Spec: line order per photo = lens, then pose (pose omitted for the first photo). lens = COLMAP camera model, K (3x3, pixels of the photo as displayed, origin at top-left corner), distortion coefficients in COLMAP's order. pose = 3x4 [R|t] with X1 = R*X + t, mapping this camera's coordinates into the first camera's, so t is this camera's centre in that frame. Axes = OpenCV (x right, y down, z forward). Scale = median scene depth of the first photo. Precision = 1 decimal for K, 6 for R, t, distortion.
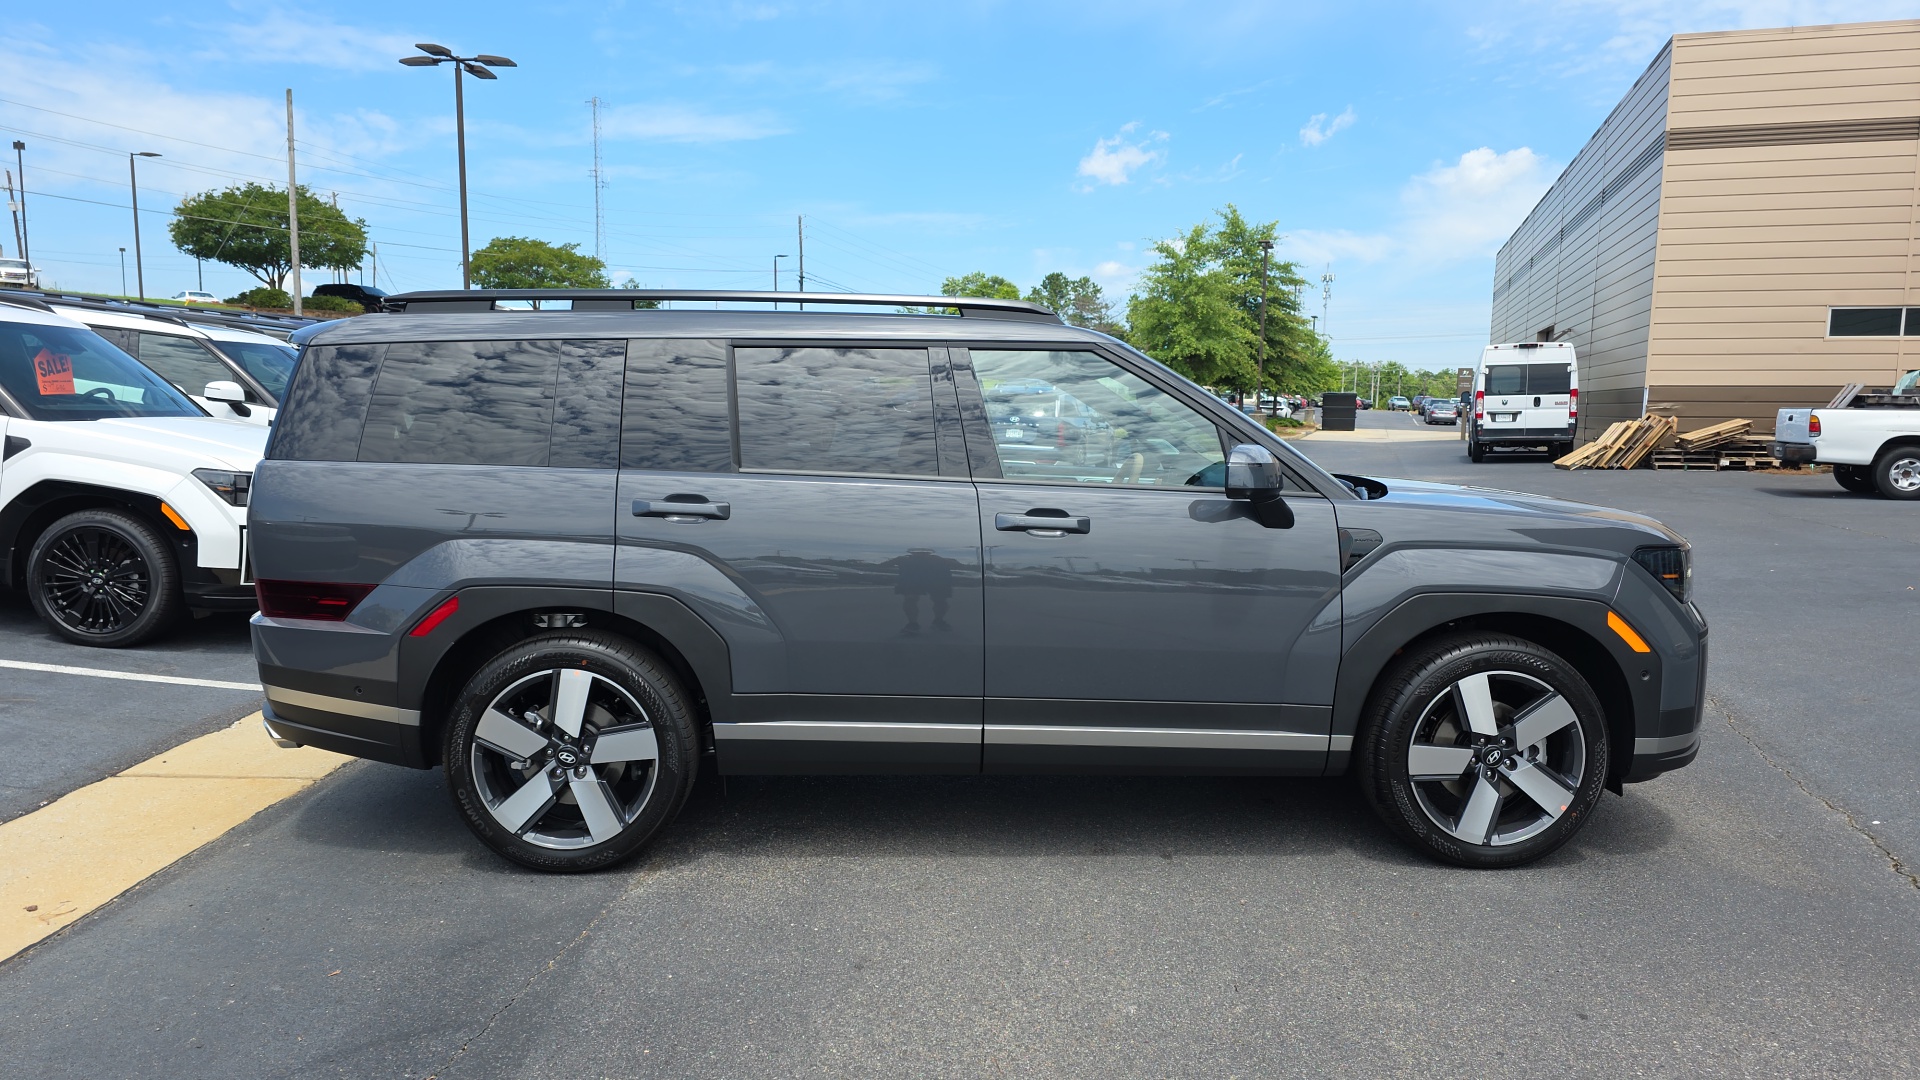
lens RADIAL K [[1308.0, 0, 929.2], [0, 1308.0, 555.3], [0, 0, 1]] dist [0.085743, -0.094145]
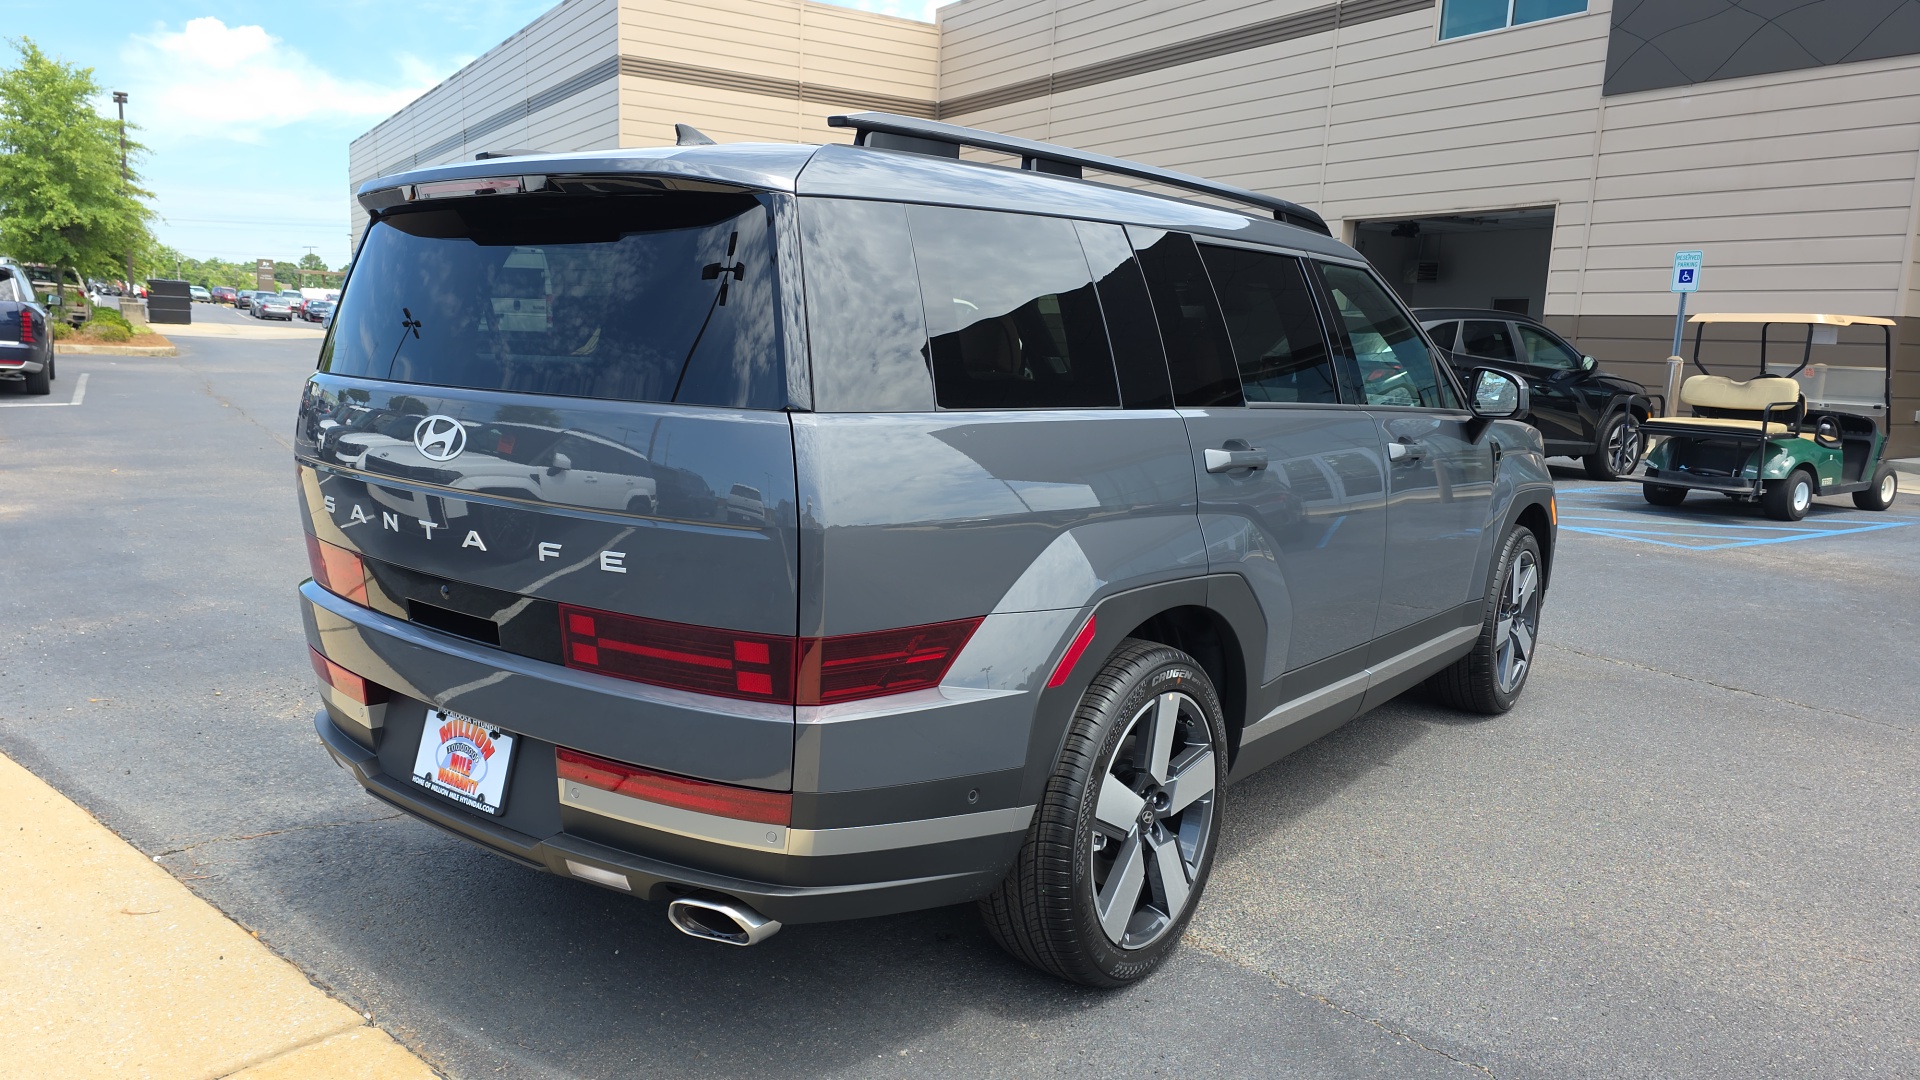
lens RADIAL K [[1308.0, 0, 929.2], [0, 1308.0, 555.3], [0, 0, 1]] dist [0.085743, -0.094145]
pose [[0.640733, -0.112423, 0.759489, -0.716419], [0.054022, 0.993371, 0.101468, -0.054099], [-0.765861, -0.023984, 0.642559, 0.521545]]
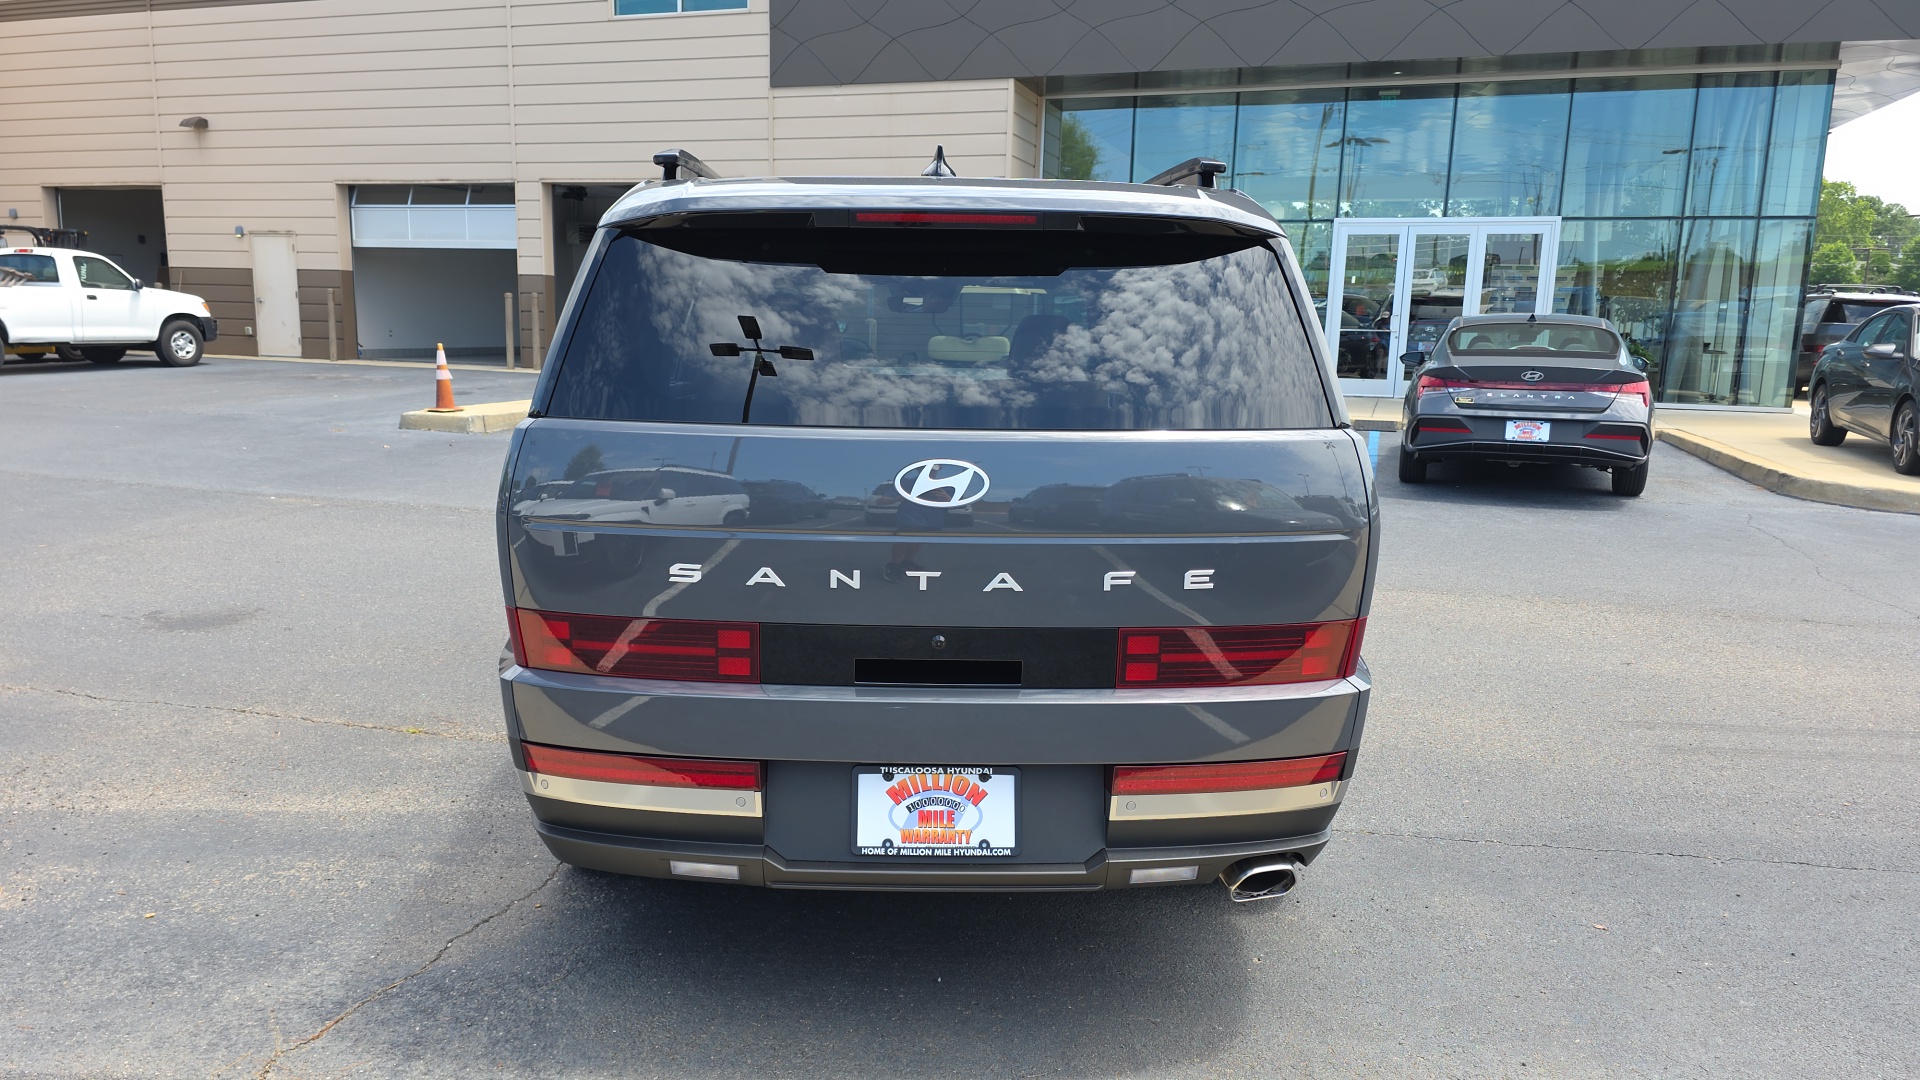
lens RADIAL K [[1281.1, 0, 979.2], [0, 1281.1, 536.0], [0, 0, 1]] dist [0.087369, -0.087415]
pose [[0.011213, -0.176159, 0.984298, -0.901548], [0.091496, 0.980411, 0.174421, -0.115432], [-0.995742, 0.088103, 0.027111, 0.941310]]
